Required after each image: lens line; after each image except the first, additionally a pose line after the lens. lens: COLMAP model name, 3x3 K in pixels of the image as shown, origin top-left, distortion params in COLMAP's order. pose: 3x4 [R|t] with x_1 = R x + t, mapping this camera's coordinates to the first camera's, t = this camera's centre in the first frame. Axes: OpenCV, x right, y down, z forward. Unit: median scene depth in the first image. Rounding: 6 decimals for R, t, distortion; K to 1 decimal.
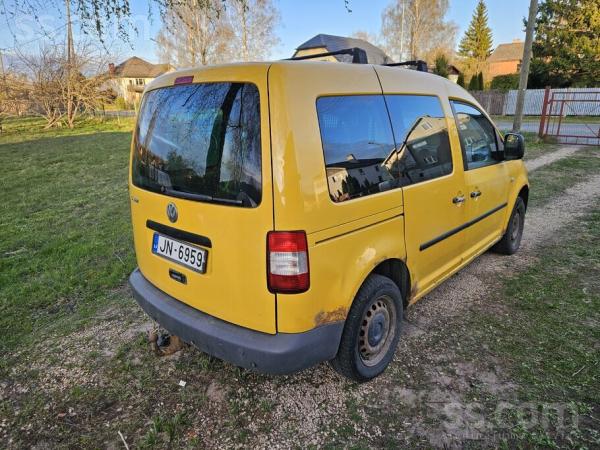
lens RADIAL K [[425.2, 0, 300.0], [0, 425.2, 224.7], [0, 0, 1]] dist [0.031948, -0.022731]
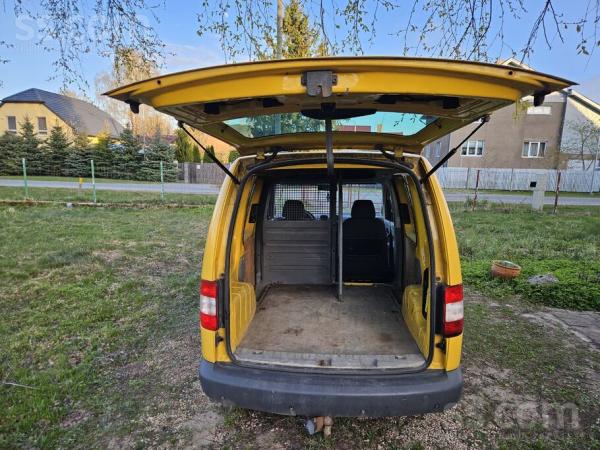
lens RADIAL K [[425.2, 0, 300.2], [0, 425.2, 225.5], [0, 0, 1]] dist [0.031948, -0.022731]
pose [[0.762010, -0.051732, 0.645496, -0.947645], [0.142640, 0.985730, -0.089388, -0.084810], [-0.631660, 0.160188, 0.758515, 0.239736]]
